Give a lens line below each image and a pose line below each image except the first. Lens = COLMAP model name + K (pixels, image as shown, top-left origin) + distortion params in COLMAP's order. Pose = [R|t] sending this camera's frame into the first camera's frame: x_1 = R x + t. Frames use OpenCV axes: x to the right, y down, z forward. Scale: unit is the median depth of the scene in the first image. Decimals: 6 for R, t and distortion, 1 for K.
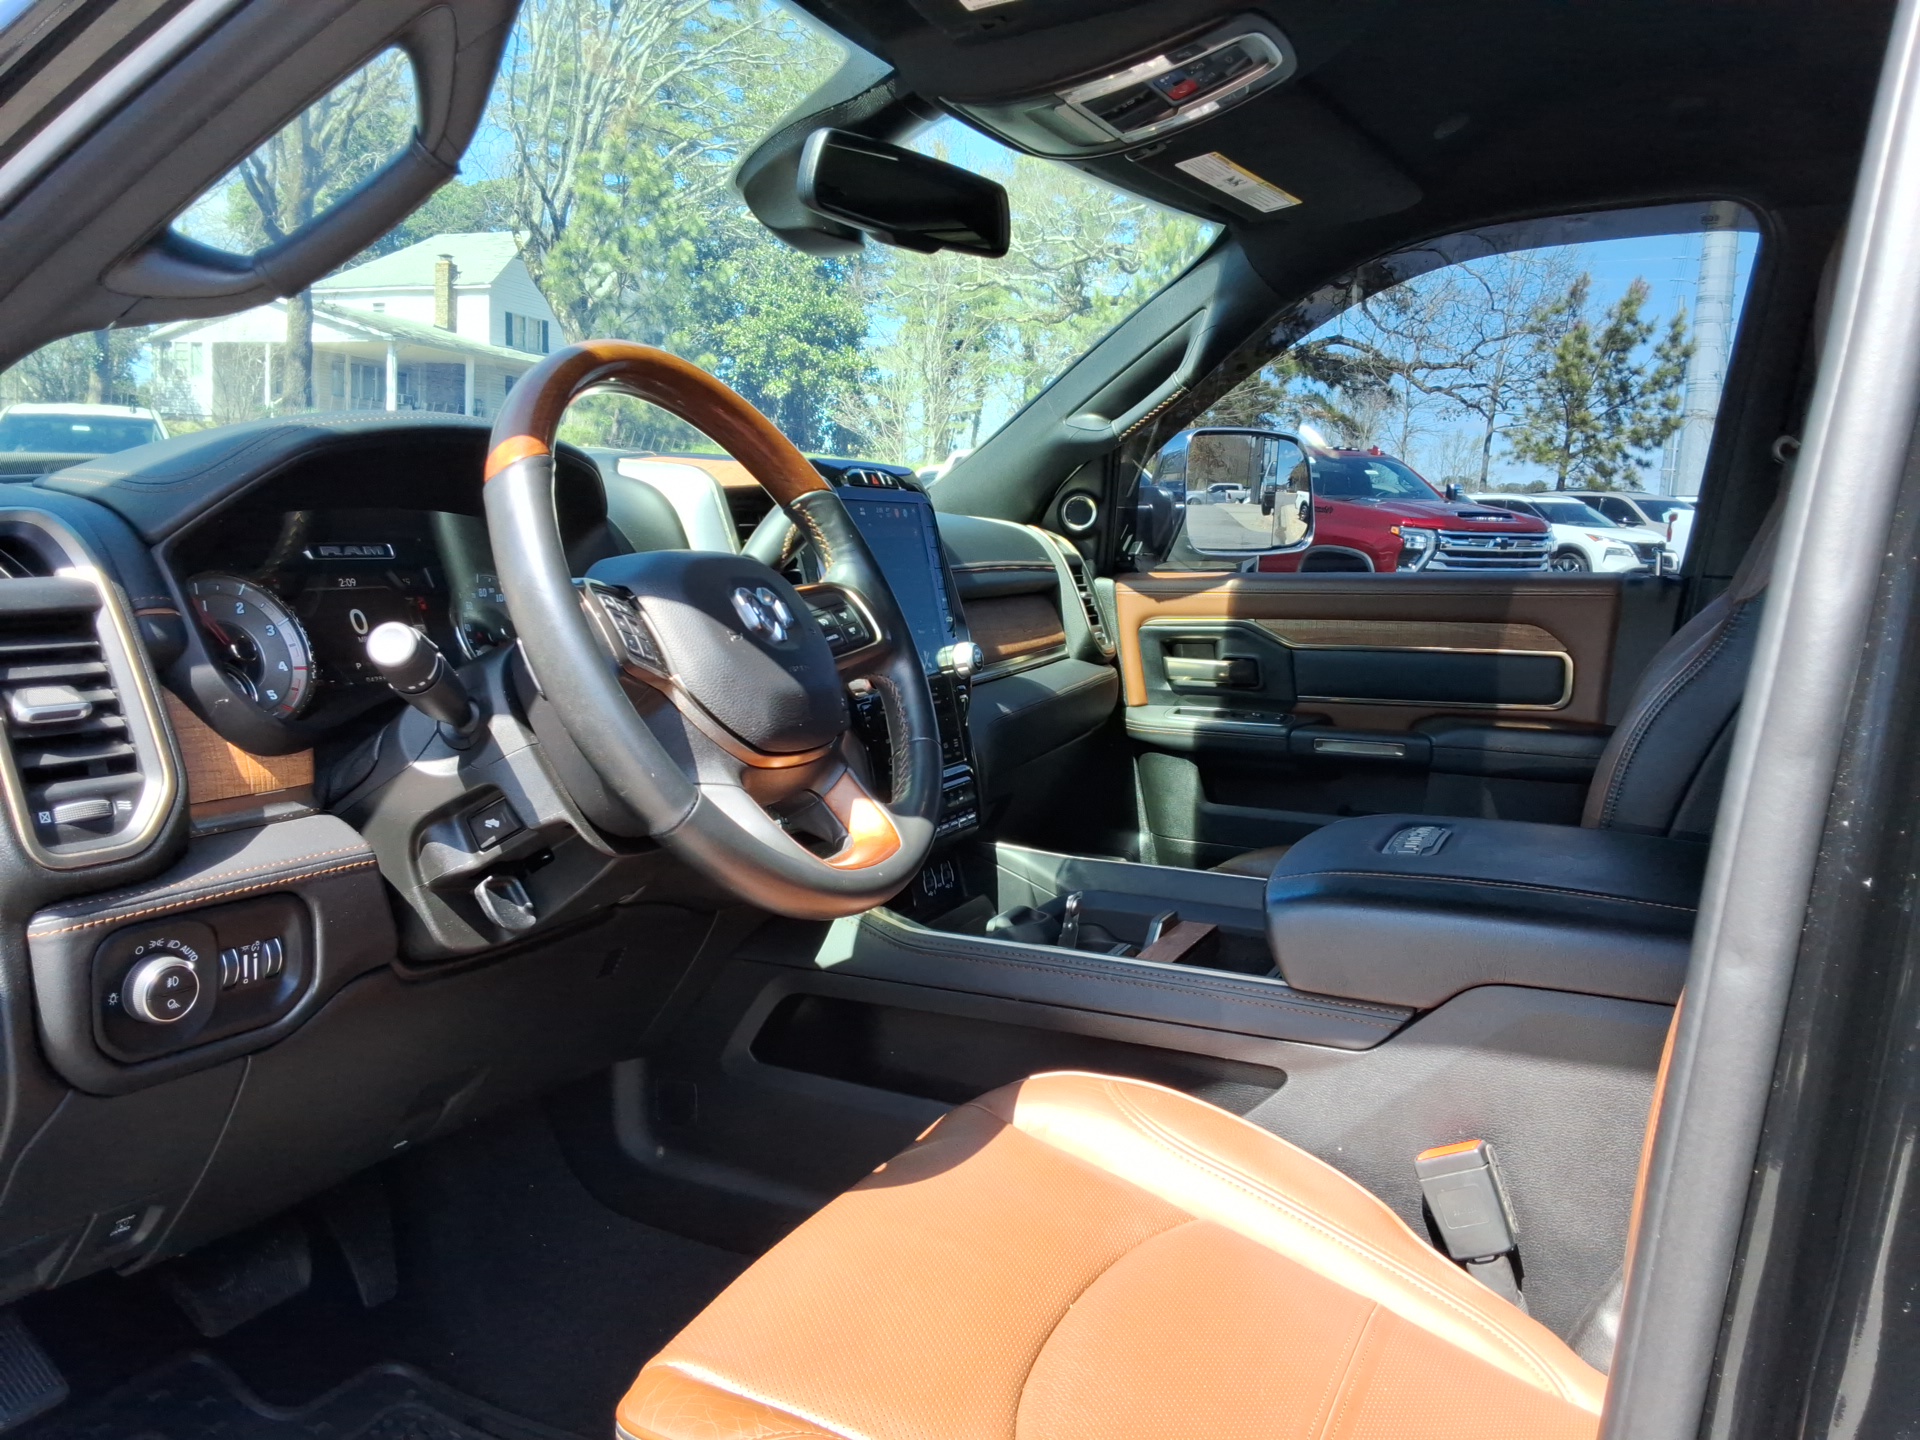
lens RADIAL K [[1574.5, 0, 1037.3], [0, 1574.5, 632.3], [0, 0, 1]] dist [0.129032, -0.213154]
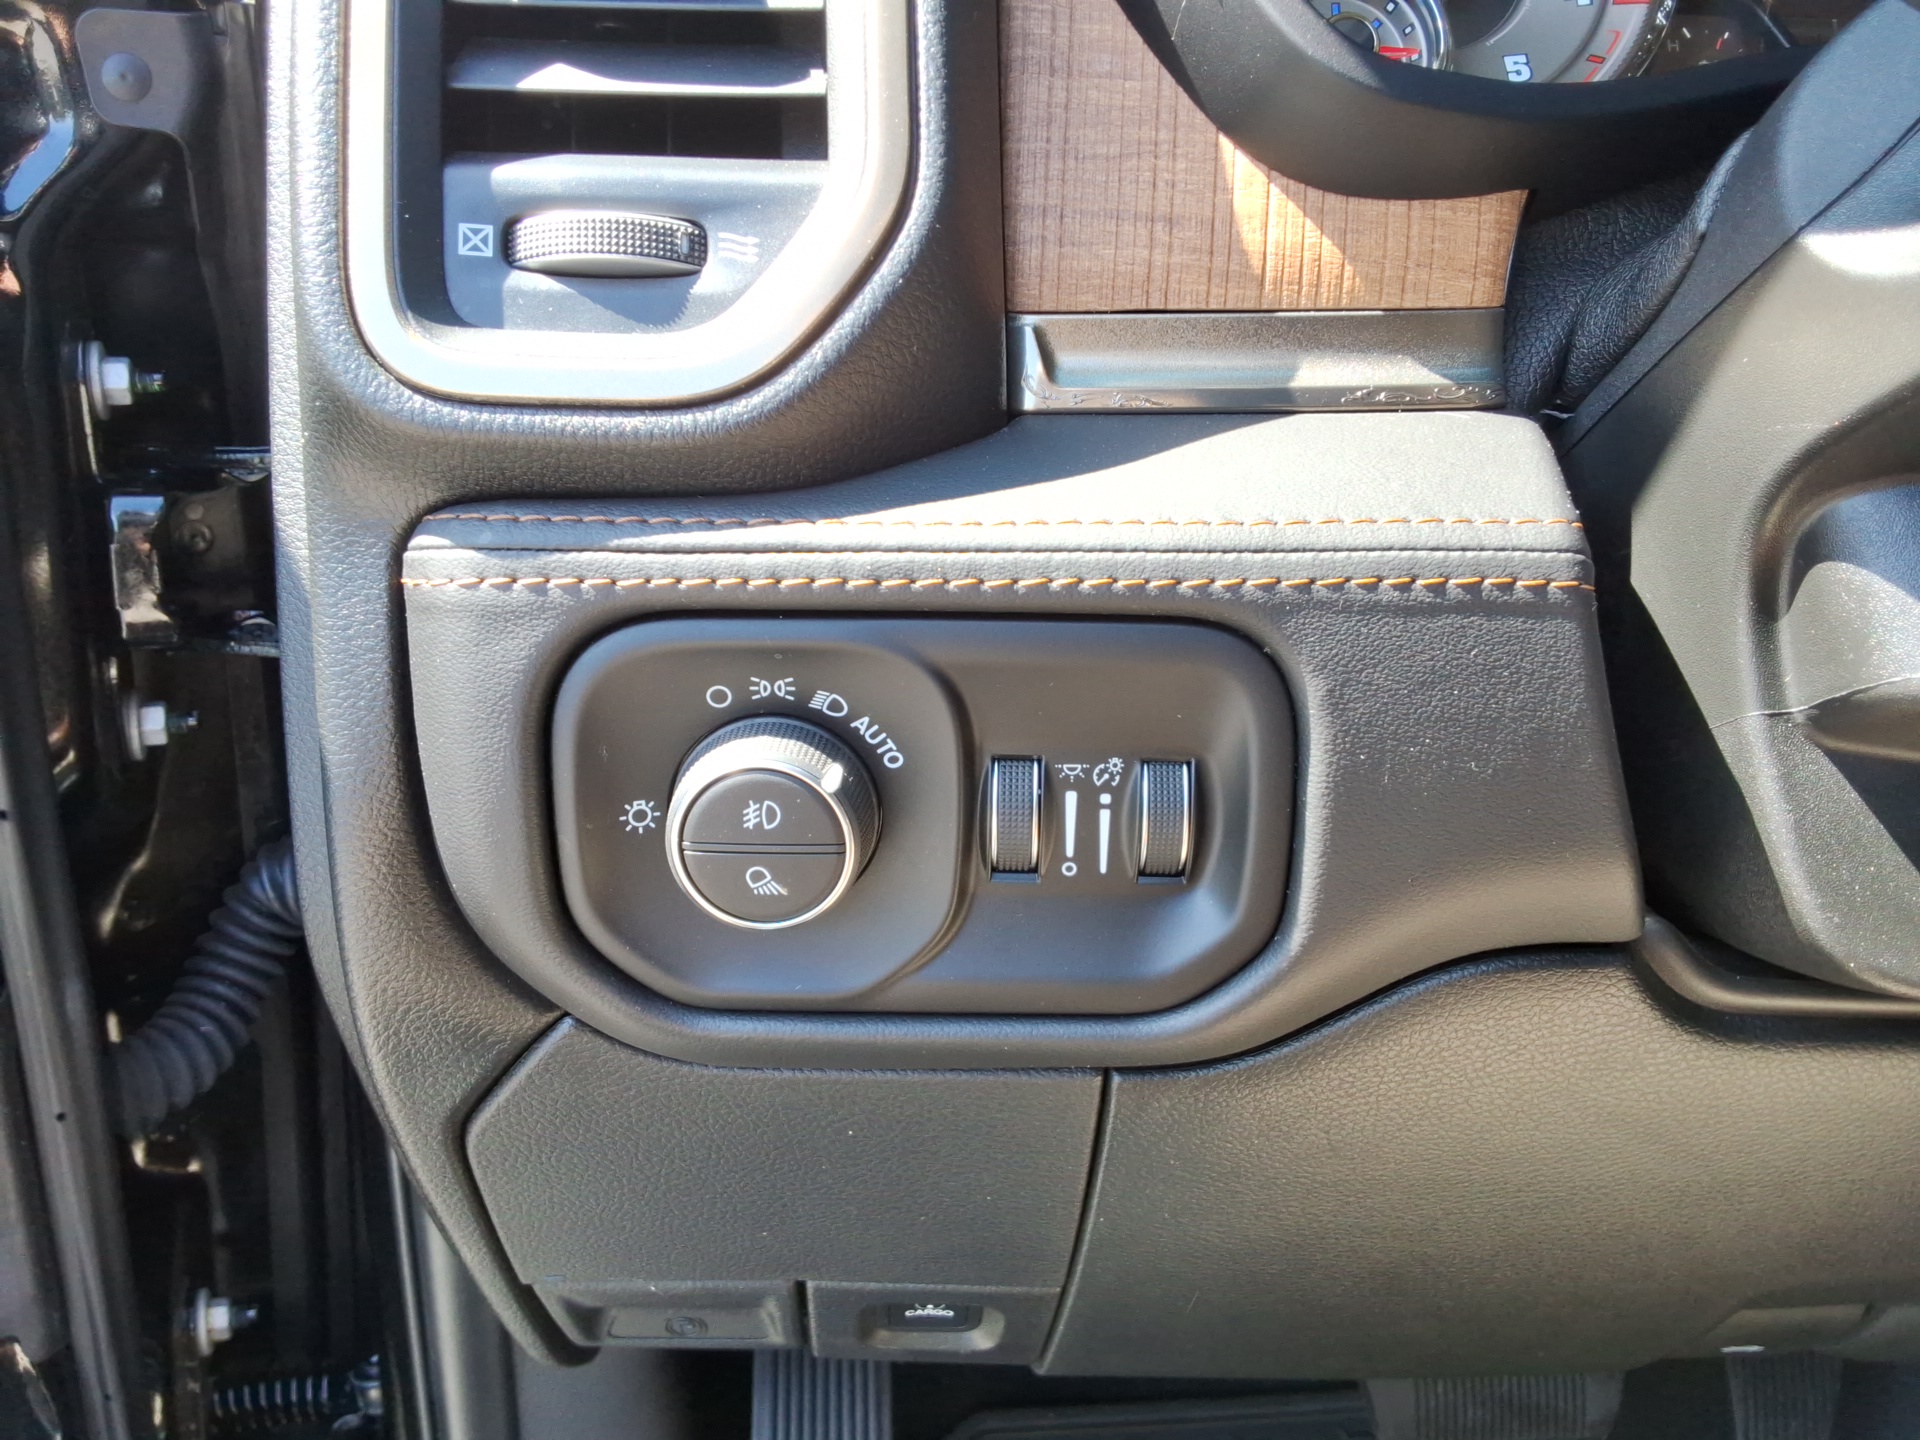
lens RADIAL K [[1546.4, 0, 975.6], [0, 1546.4, 710.4], [0, 0, 1]] dist [0.123071, -0.195264]
pose [[0.459711, 0.224171, -0.859310, -0.230572], [-0.057678, 0.973110, 0.223002, 0.112669], [0.886193, -0.052953, 0.460280, 0.801505]]
